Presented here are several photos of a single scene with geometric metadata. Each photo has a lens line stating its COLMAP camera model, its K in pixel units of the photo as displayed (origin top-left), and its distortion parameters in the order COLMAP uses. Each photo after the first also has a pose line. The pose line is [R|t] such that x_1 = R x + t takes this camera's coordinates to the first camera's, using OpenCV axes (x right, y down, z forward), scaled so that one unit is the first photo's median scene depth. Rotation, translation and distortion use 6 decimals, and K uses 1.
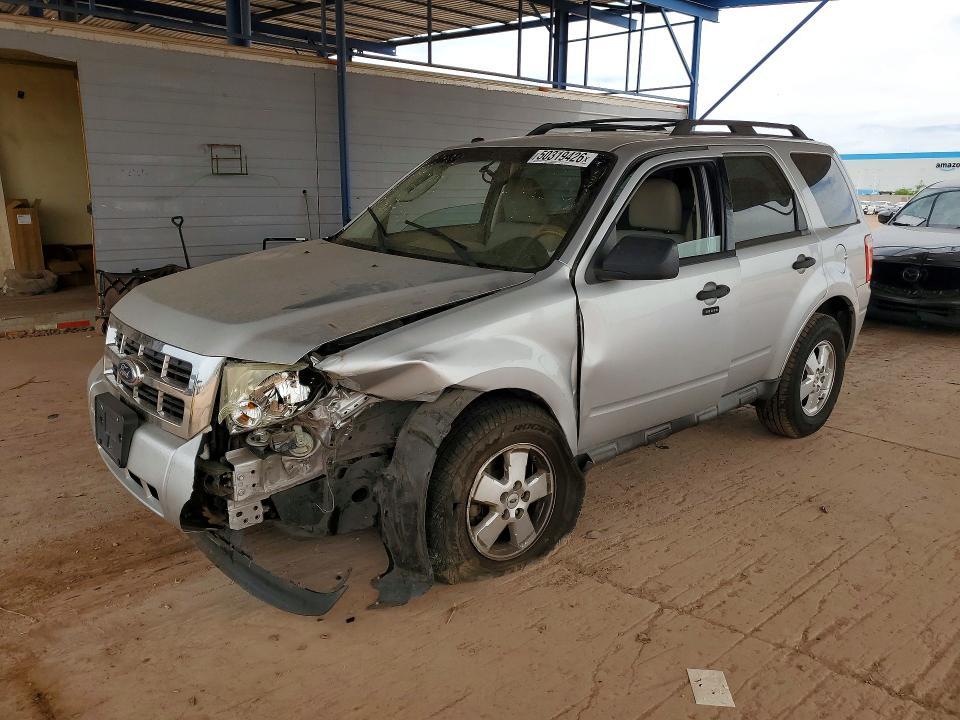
lens RADIAL K [[743.2, 0, 480.0], [0, 743.2, 360.0], [0, 0, 1]] dist [0.009206, 0.000700]
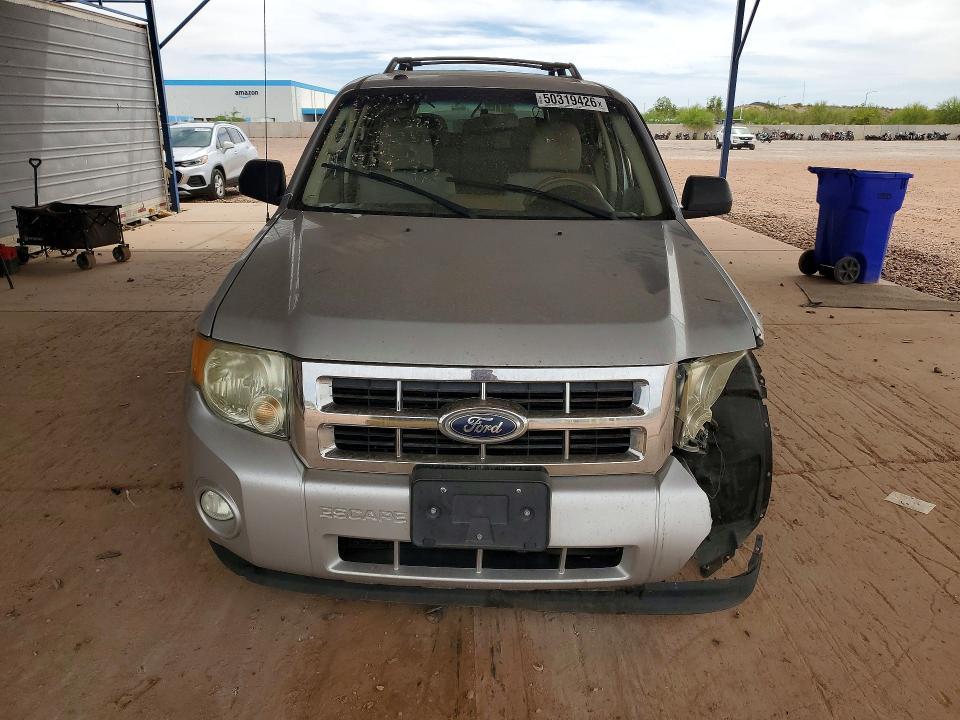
lens RADIAL K [[743.2, 0, 480.0], [0, 743.2, 360.0], [0, 0, 1]] dist [0.009206, 0.000700]
pose [[0.658471, -0.241475, 0.712815, -0.739012], [0.175389, 0.970287, 0.166680, -0.122503], [-0.731884, 0.015266, 0.681258, 0.410005]]
